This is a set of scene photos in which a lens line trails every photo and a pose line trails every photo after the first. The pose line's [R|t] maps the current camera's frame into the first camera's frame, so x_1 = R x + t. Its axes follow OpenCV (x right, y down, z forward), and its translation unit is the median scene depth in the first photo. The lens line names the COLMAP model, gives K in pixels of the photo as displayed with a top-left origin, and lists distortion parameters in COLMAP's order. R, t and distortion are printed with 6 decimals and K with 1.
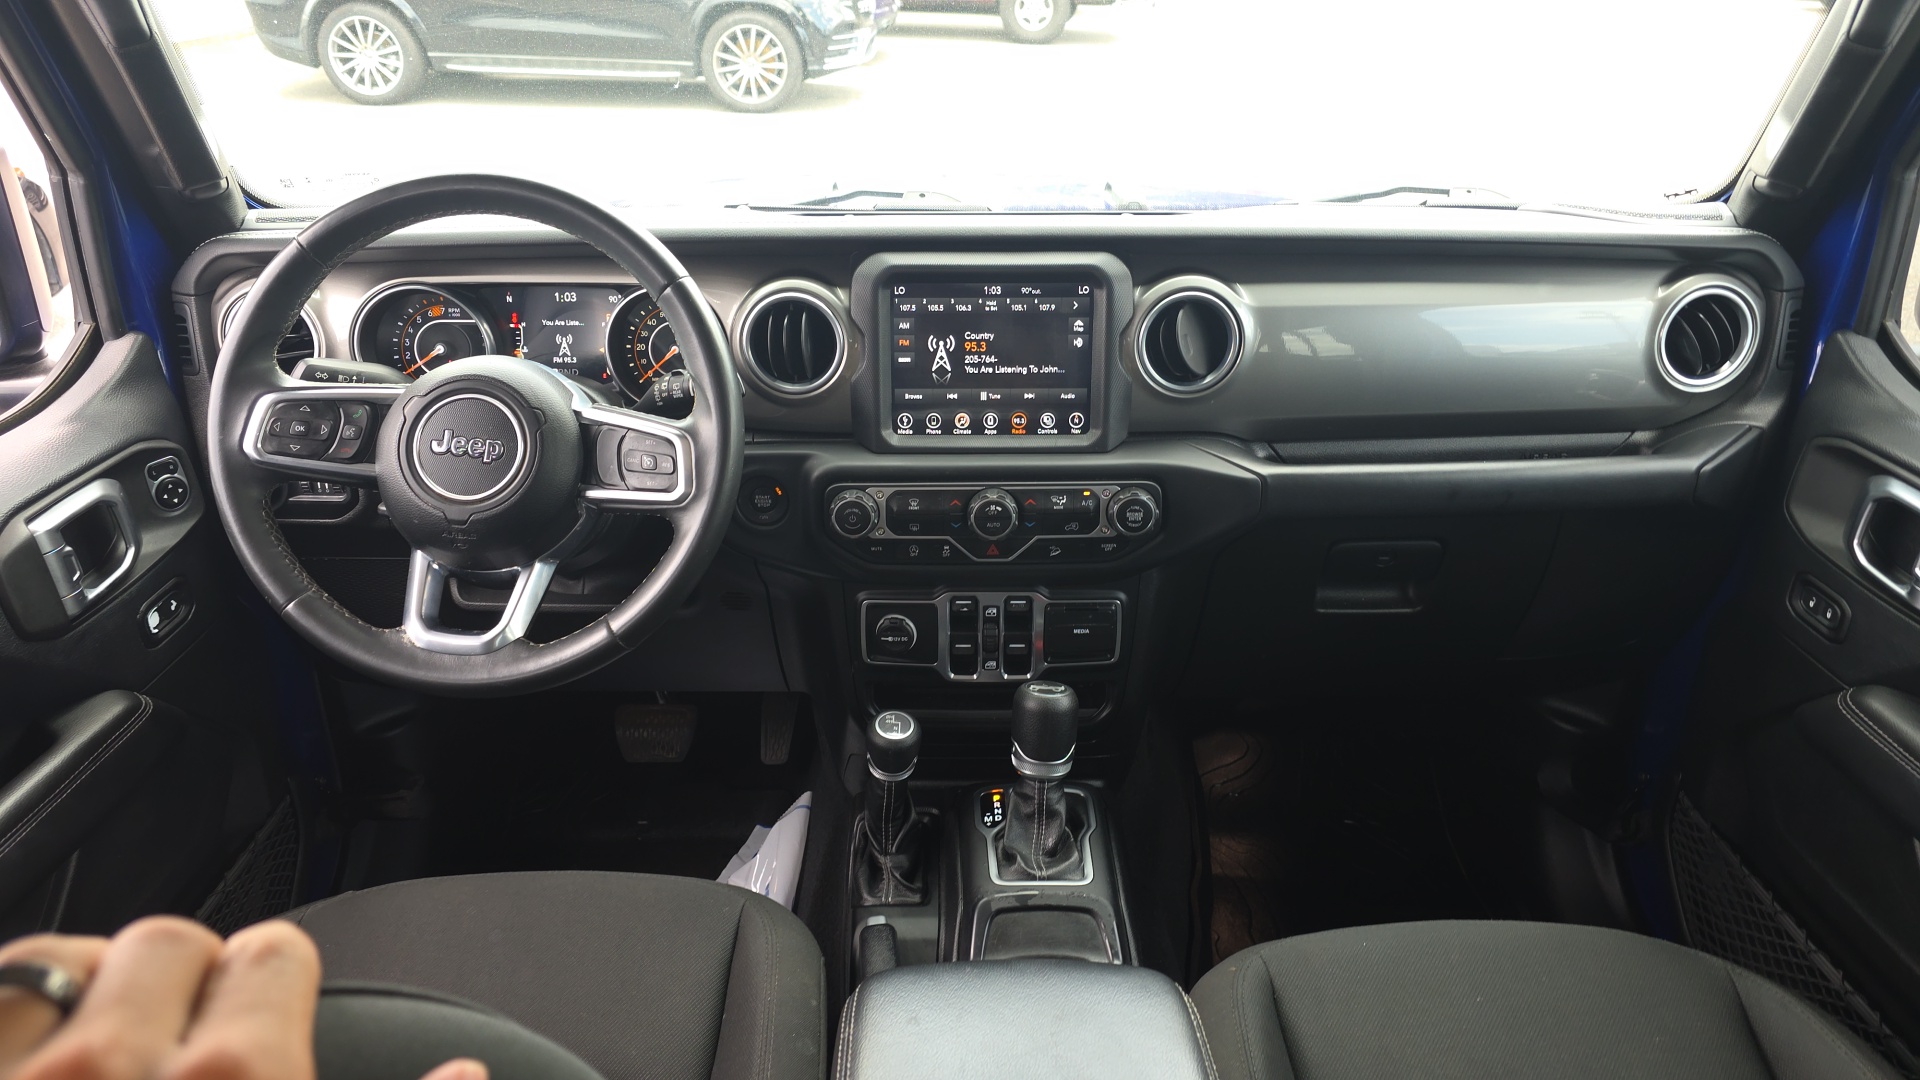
lens RADIAL K [[1293.4, 0, 955.1], [0, 1293.4, 534.3], [0, 0, 1]] dist [0.069799, -0.002855]
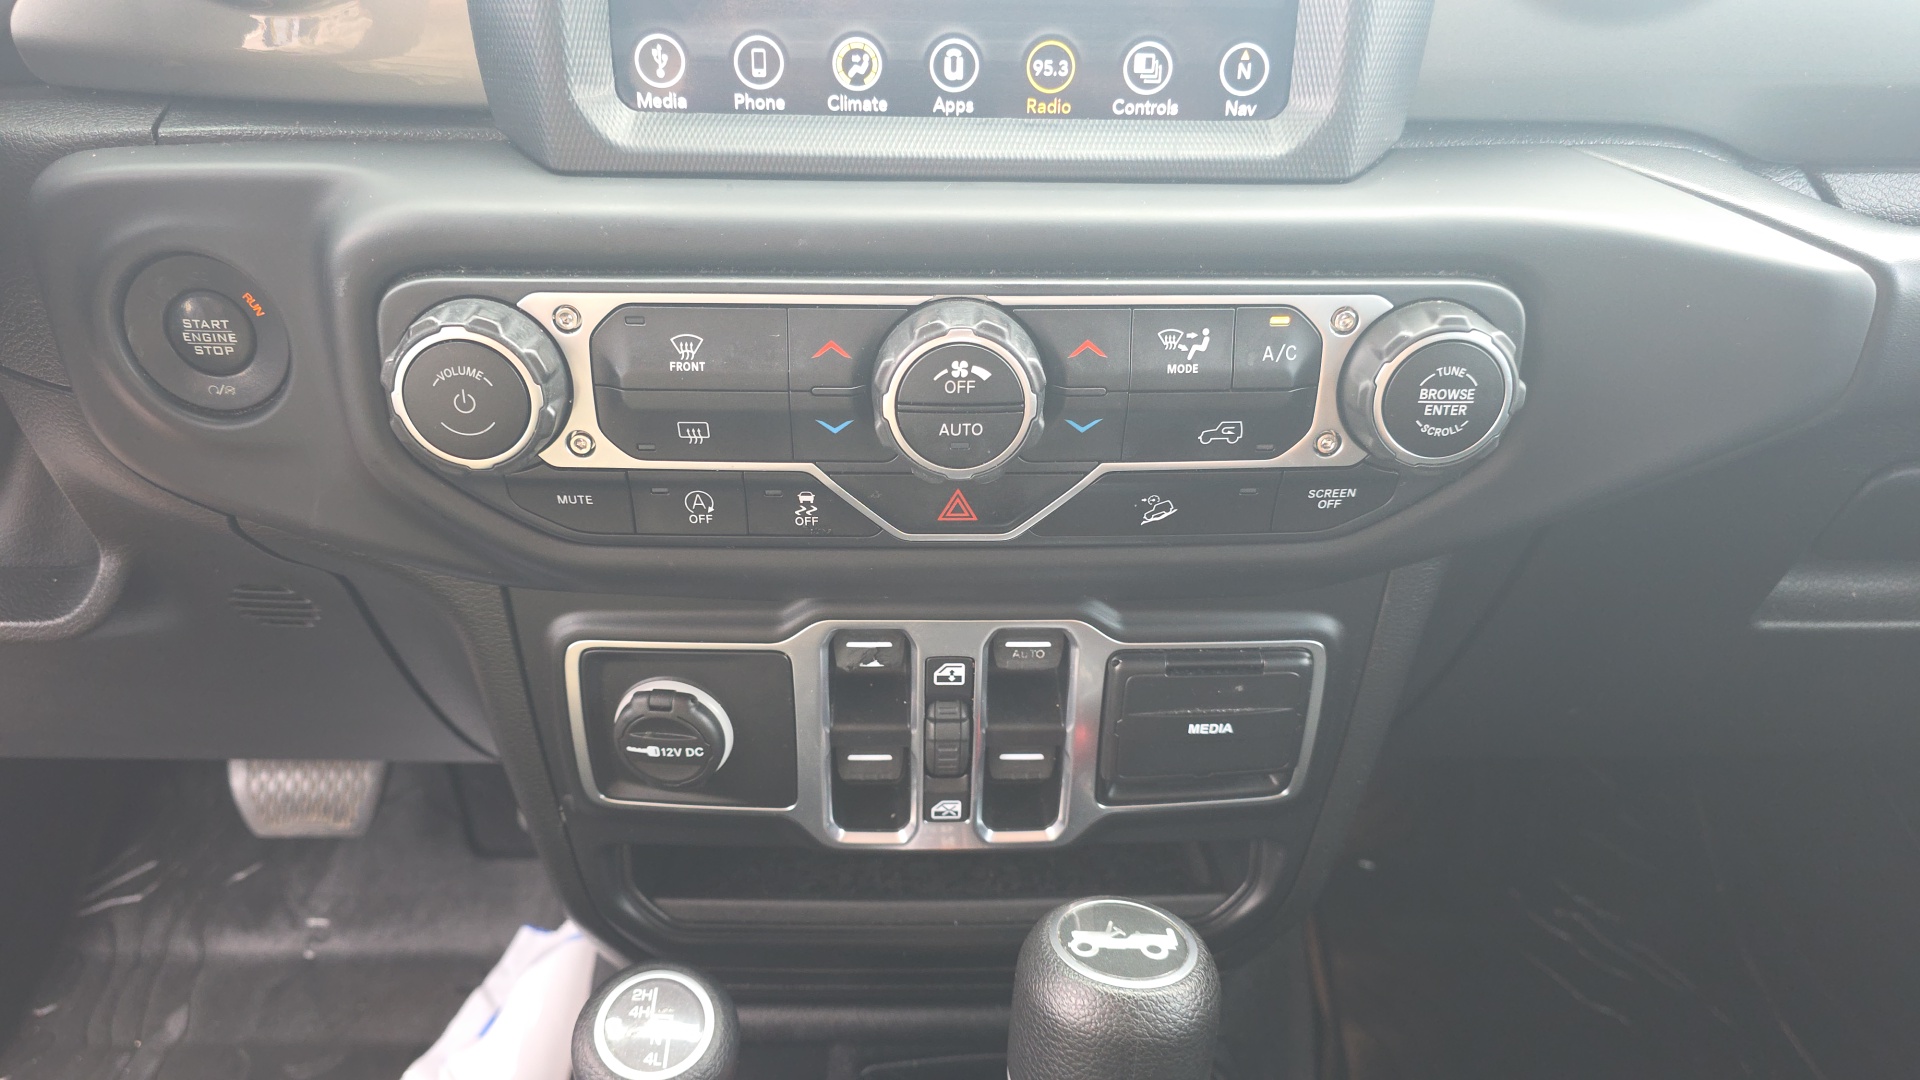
lens RADIAL K [[1333.0, 0, 947.9], [0, 1333.0, 546.3], [0, 0, 1]] dist [0.054471, -0.078205]
pose [[0.999518, 0.004718, 0.030698, 0.017451], [-0.008619, 0.991706, 0.128241, -0.019159], [-0.029838, -0.128443, 0.991268, 0.692746]]
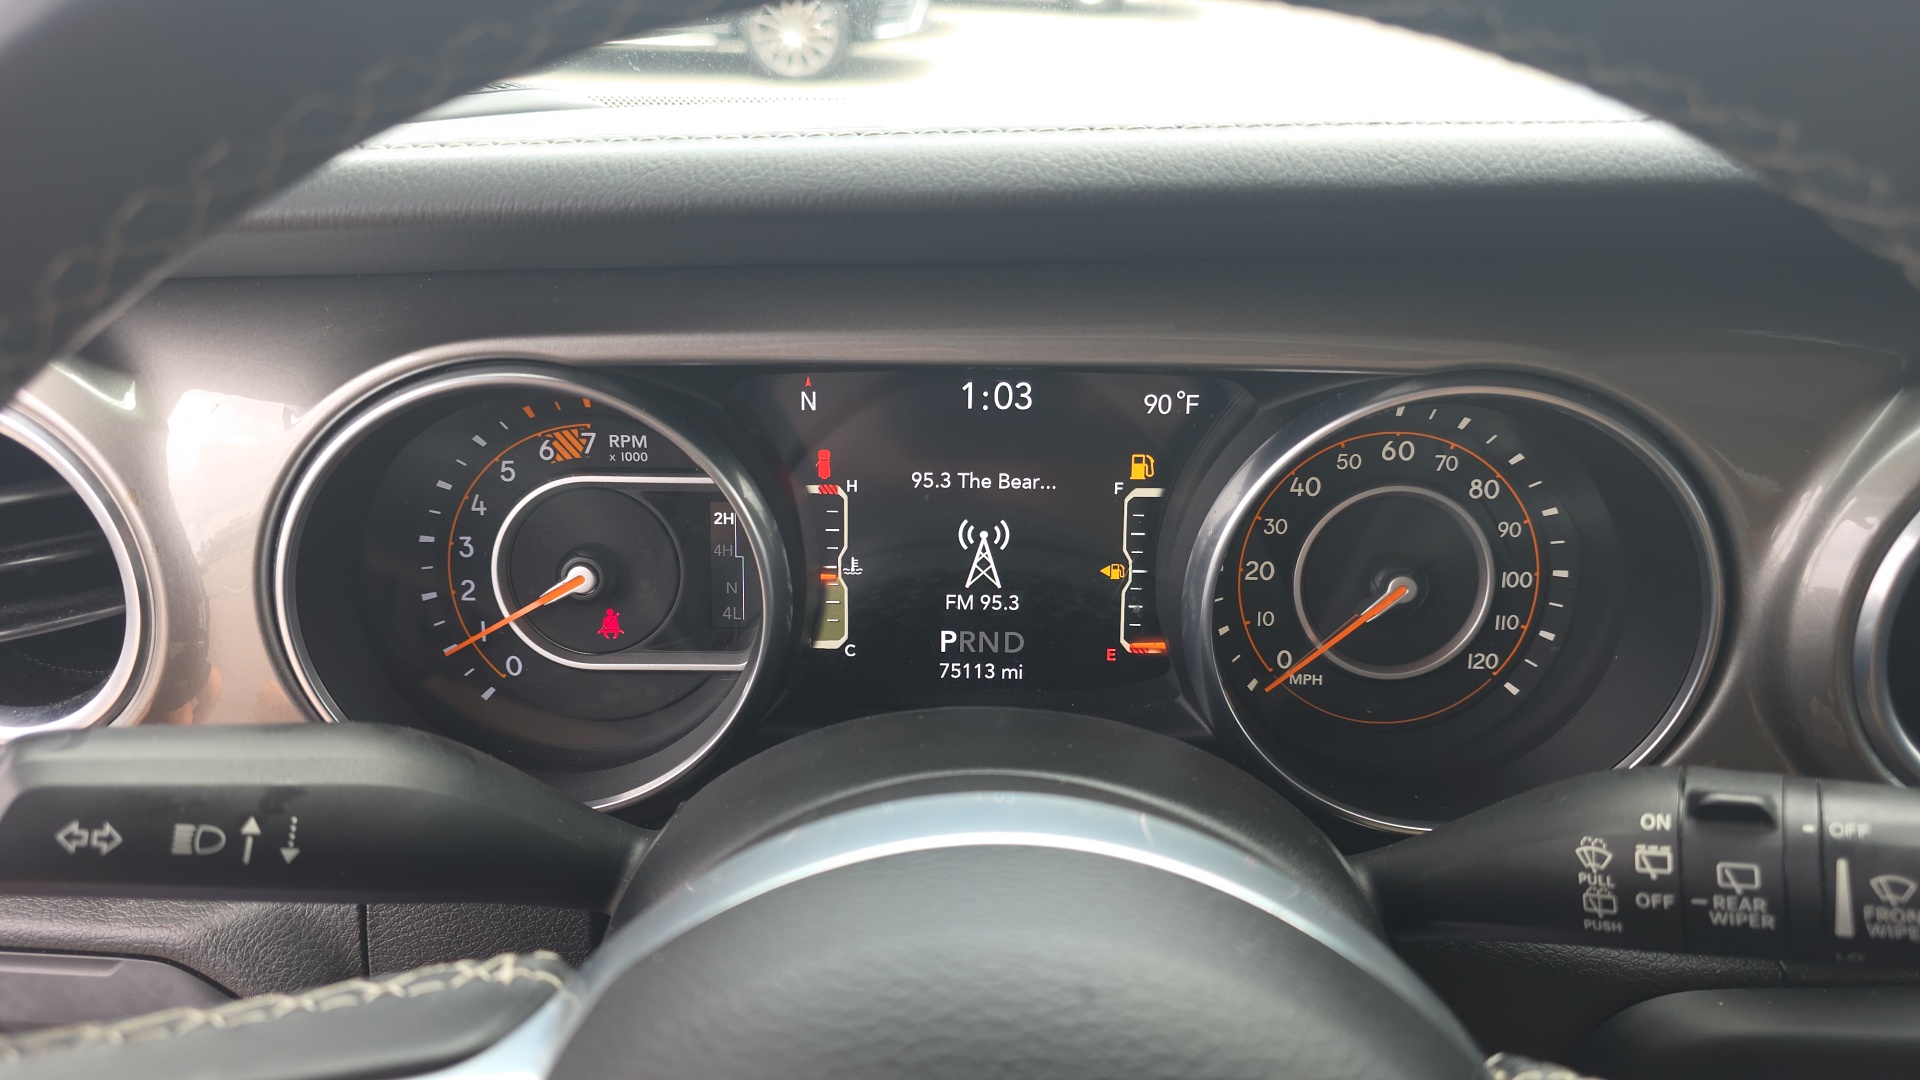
lens RADIAL K [[1333.0, 0, 947.9], [0, 1333.0, 546.3], [0, 0, 1]] dist [0.054471, -0.078205]
pose [[0.999841, 0.012873, -0.012305, -0.327128], [-0.012745, 0.999864, 0.010443, -0.161423], [0.012438, -0.010284, 0.999870, 0.748488]]
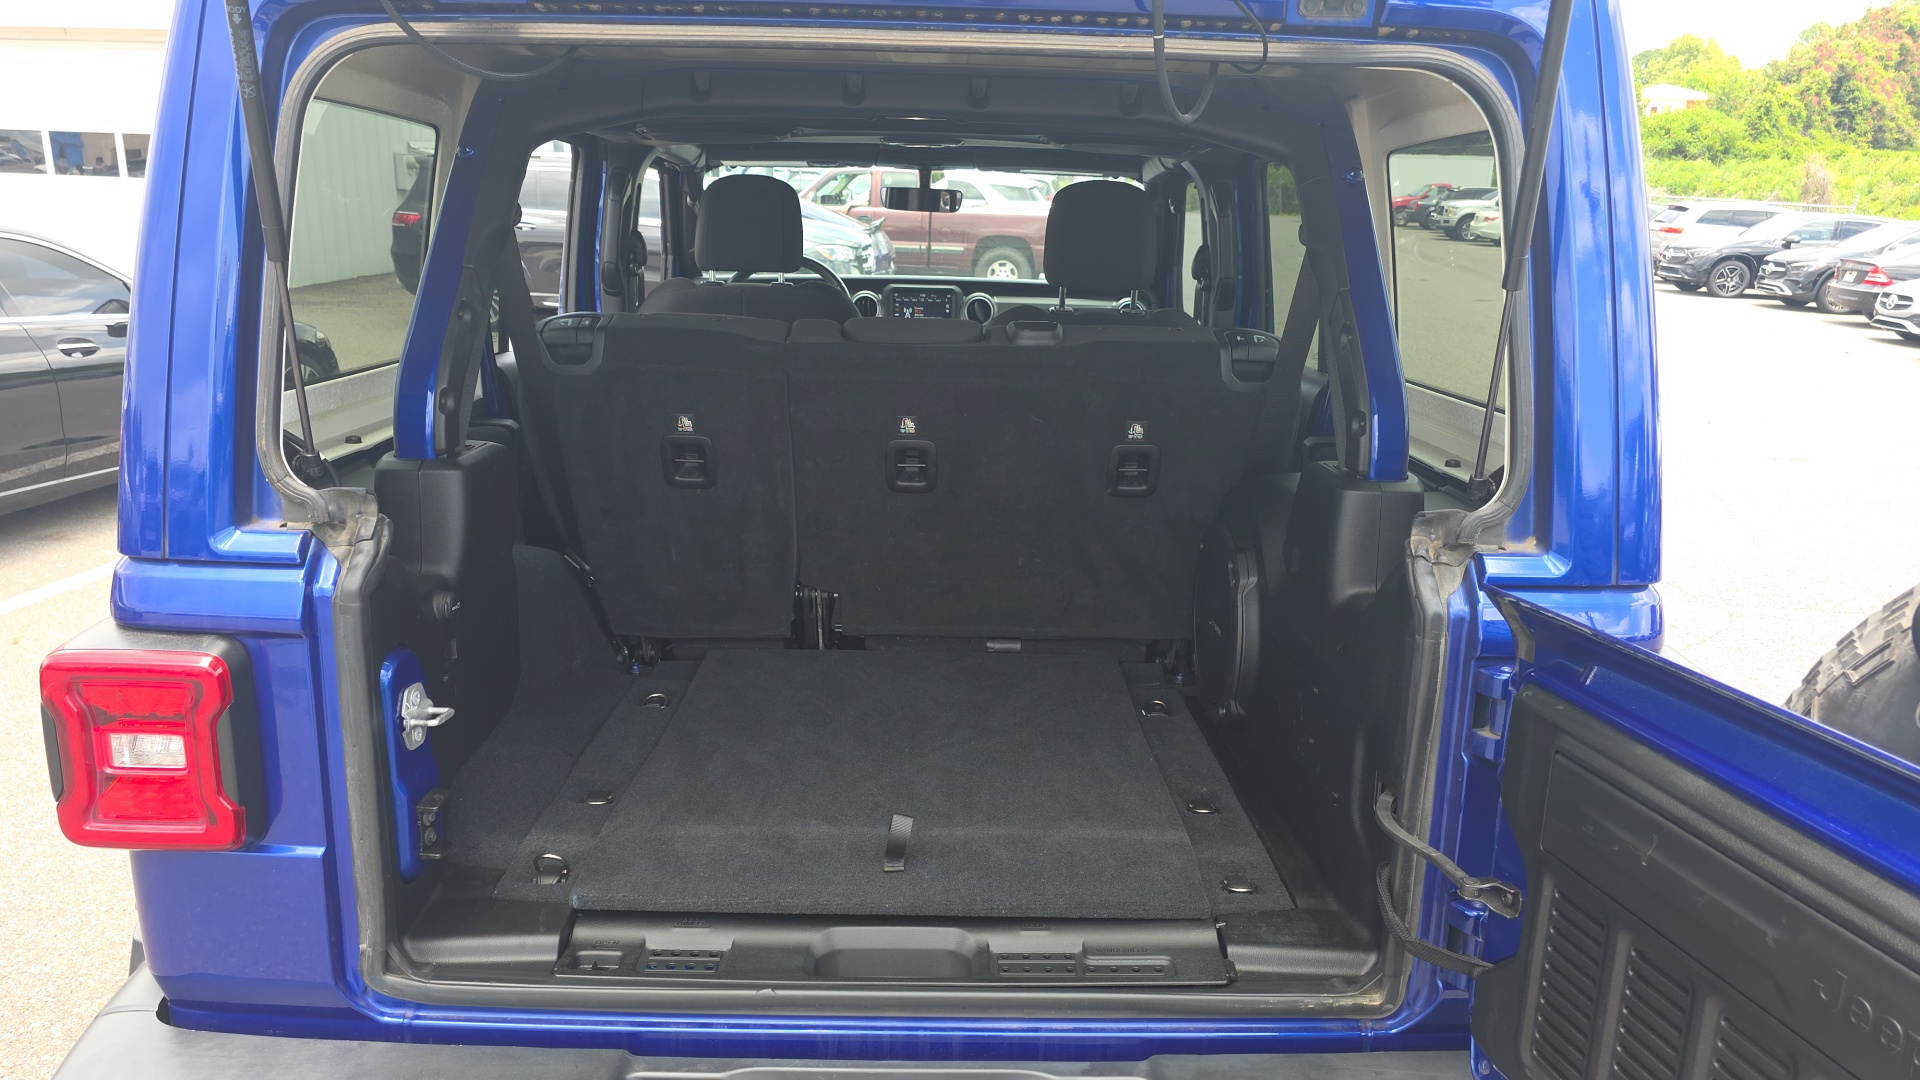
lens RADIAL K [[1299.5, 0, 954.4], [0, 1299.5, 565.4], [0, 0, 1]] dist [0.046950, -0.049178]
pose [[0.999806, 0.016933, 0.010055, 0.090841], [-0.014966, 0.985175, -0.170900, 1.124504], [-0.012800, 0.170717, 0.985237, -2.332746]]
